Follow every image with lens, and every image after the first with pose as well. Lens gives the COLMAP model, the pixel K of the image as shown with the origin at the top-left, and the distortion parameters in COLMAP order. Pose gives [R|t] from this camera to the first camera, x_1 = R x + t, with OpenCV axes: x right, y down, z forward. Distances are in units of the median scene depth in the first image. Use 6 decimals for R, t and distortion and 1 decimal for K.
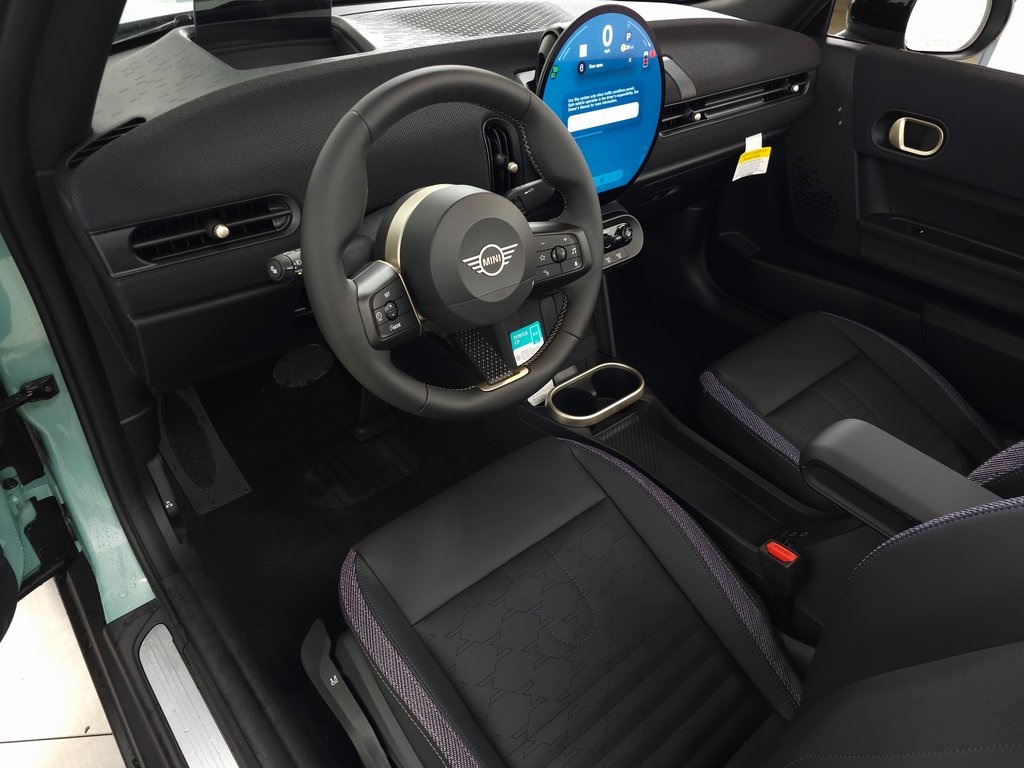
lens RADIAL K [[685.0, 0, 545.0], [0, 685.0, 389.0], [0, 0, 1]] dist [0.064988, -0.055795]
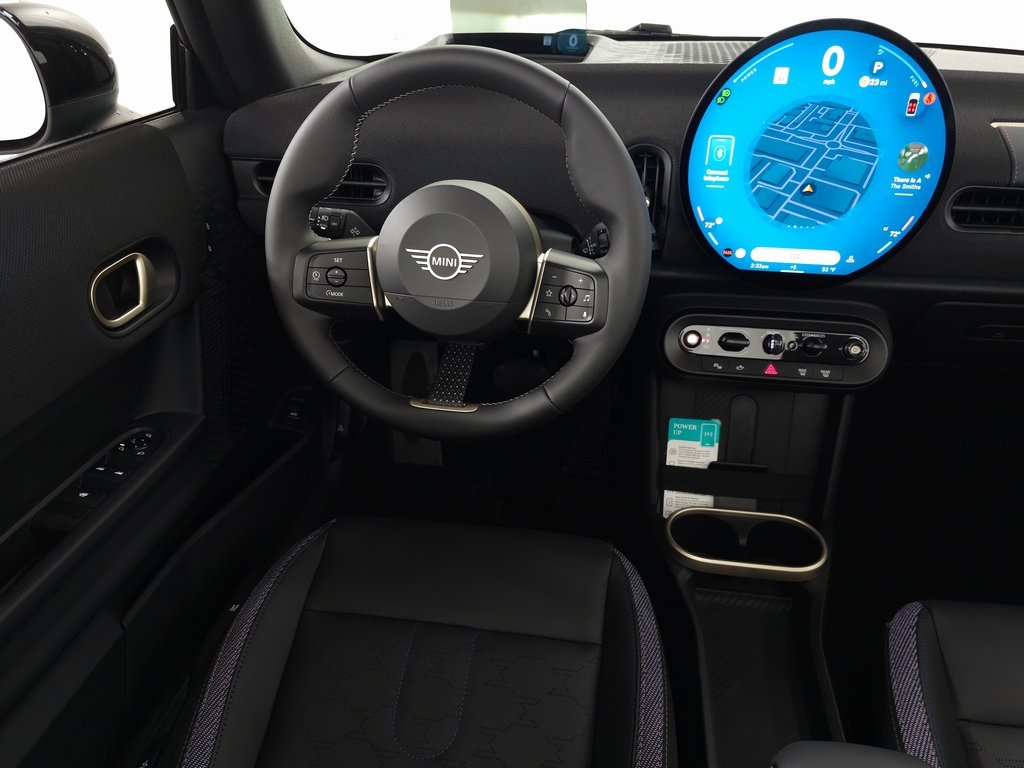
lens RADIAL K [[694.6, 0, 517.8], [0, 694.6, 382.7], [0, 0, 1]] dist [0.057260, -0.061576]
pose [[0.645244, 0.353457, -0.677295, 0.440815], [-0.438237, 0.897421, 0.050835, -0.094793], [0.625787, 0.264014, 0.733954, 0.316020]]
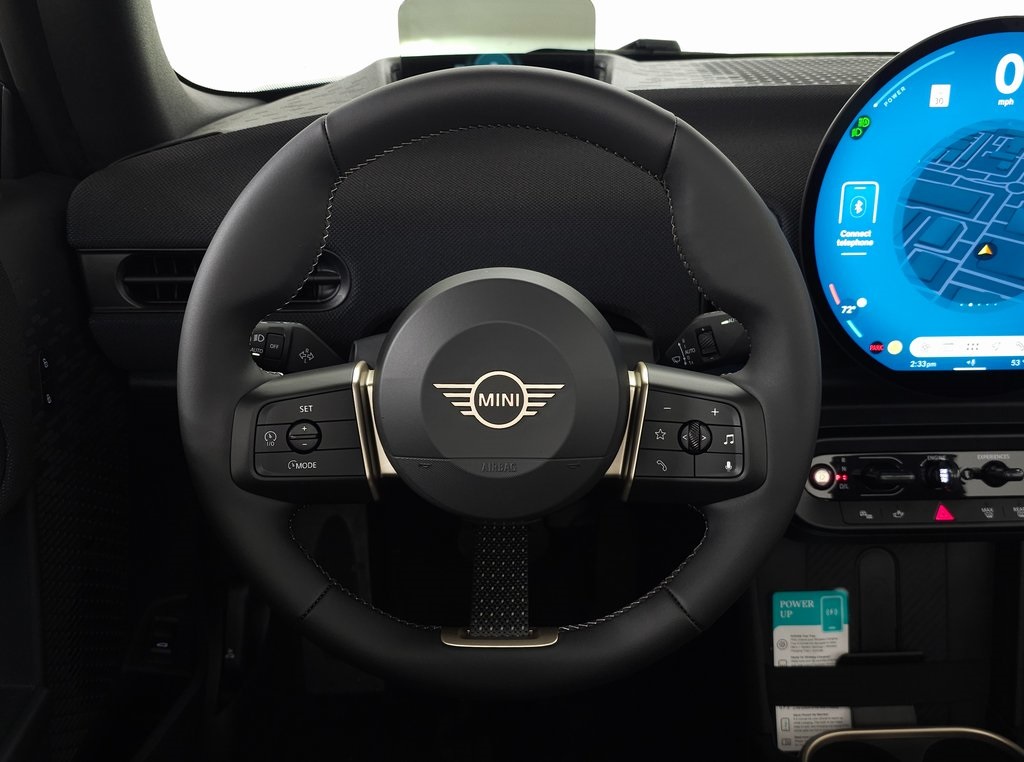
lens RADIAL K [[942.3, 0, 528.2], [0, 942.3, 374.2], [0, 0, 1]] dist [0.069343, -0.089325]
pose [[0.760044, 0.199127, -0.618612, 0.266806], [-0.355183, 0.924432, -0.138820, -0.079115], [0.544222, 0.325230, 0.773335, 0.311686]]
